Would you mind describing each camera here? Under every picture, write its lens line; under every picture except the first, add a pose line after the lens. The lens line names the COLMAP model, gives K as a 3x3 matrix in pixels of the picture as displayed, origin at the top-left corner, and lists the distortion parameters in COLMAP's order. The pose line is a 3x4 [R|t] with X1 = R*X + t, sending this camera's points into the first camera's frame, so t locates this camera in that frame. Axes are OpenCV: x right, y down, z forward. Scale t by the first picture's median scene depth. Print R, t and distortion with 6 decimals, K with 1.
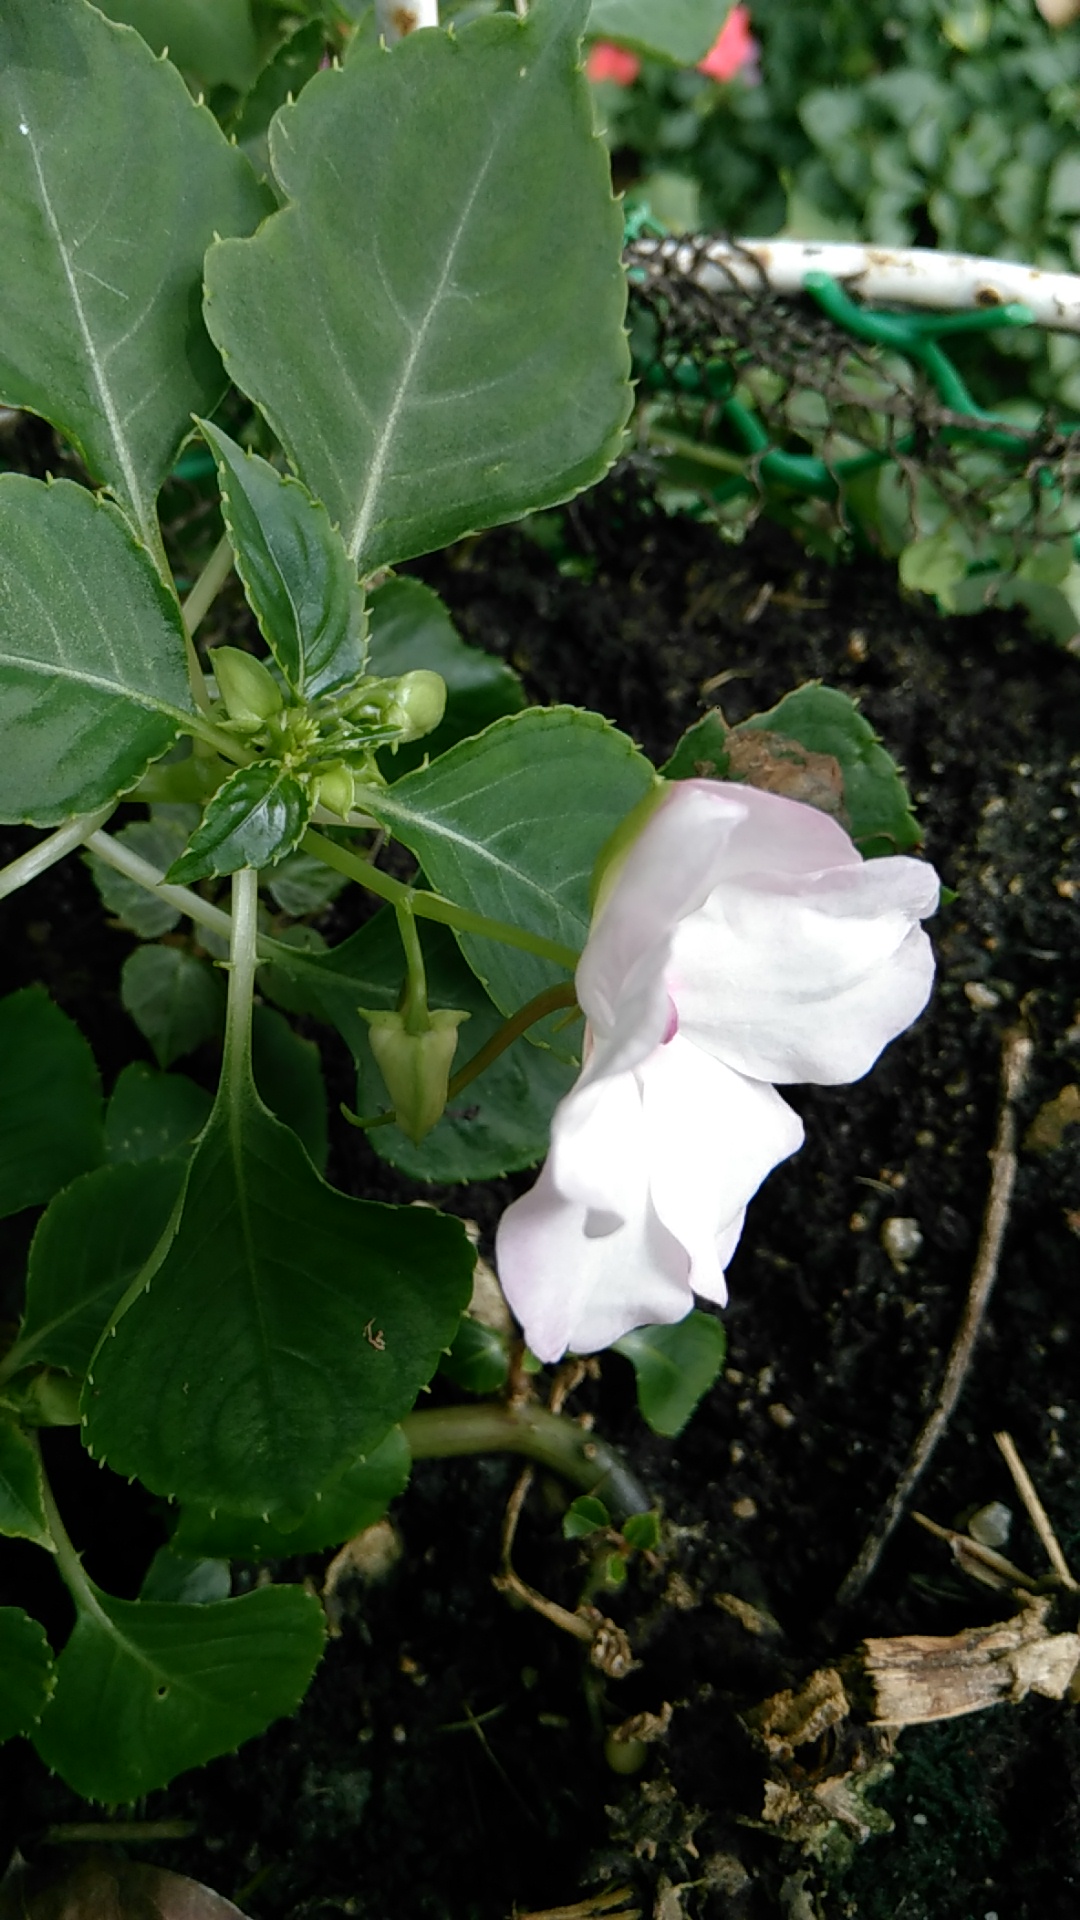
lens RADIAL K [[768.0, 0, 540.0], [0, 768.0, 960.0], [0, 0, 1]] dist [0.000069, 0.000025]
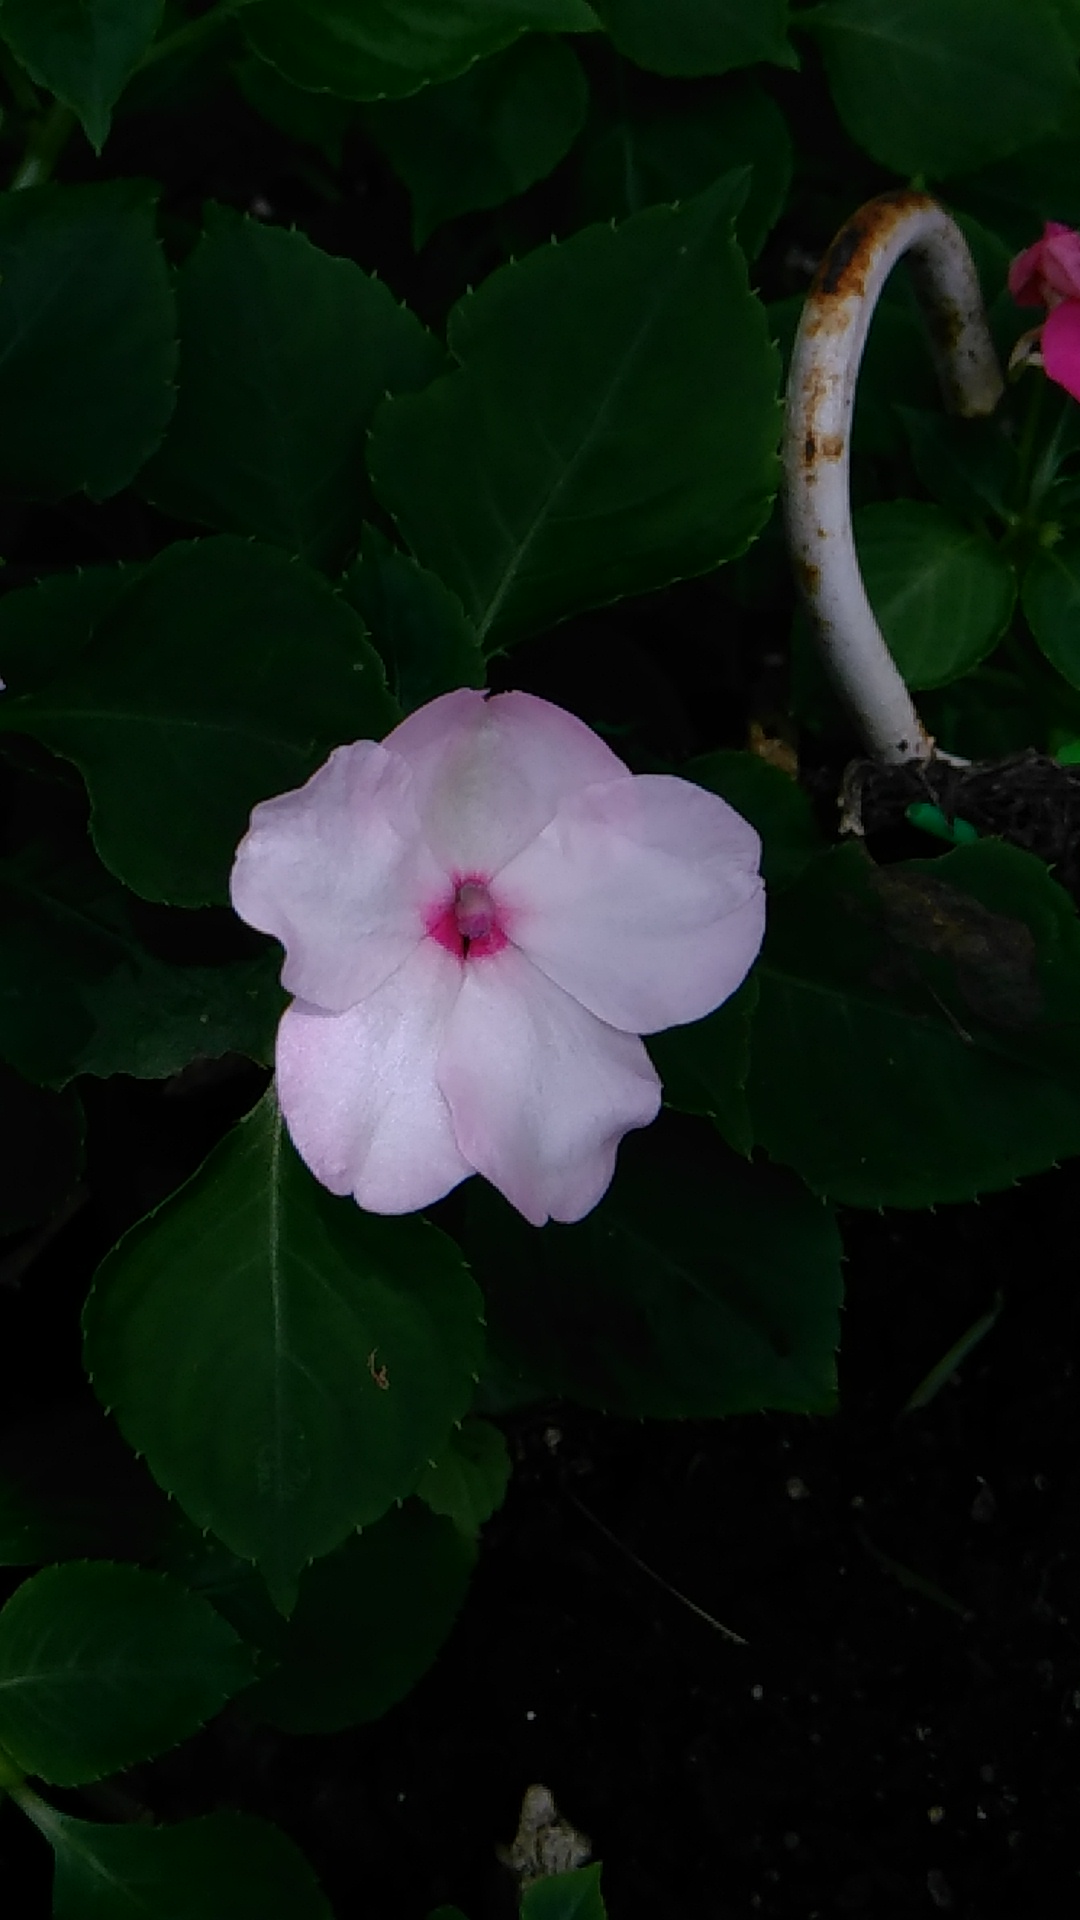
lens RADIAL K [[775.7, 0, 540.0], [0, 775.7, 960.0], [0, 0, 1]] dist [0.000065, -0.000006]
pose [[0.960291, 0.149014, -0.235872, 0.145679], [-0.187690, 0.970556, -0.150973, 0.084257], [0.206430, 0.189248, 0.959985, -0.027313]]
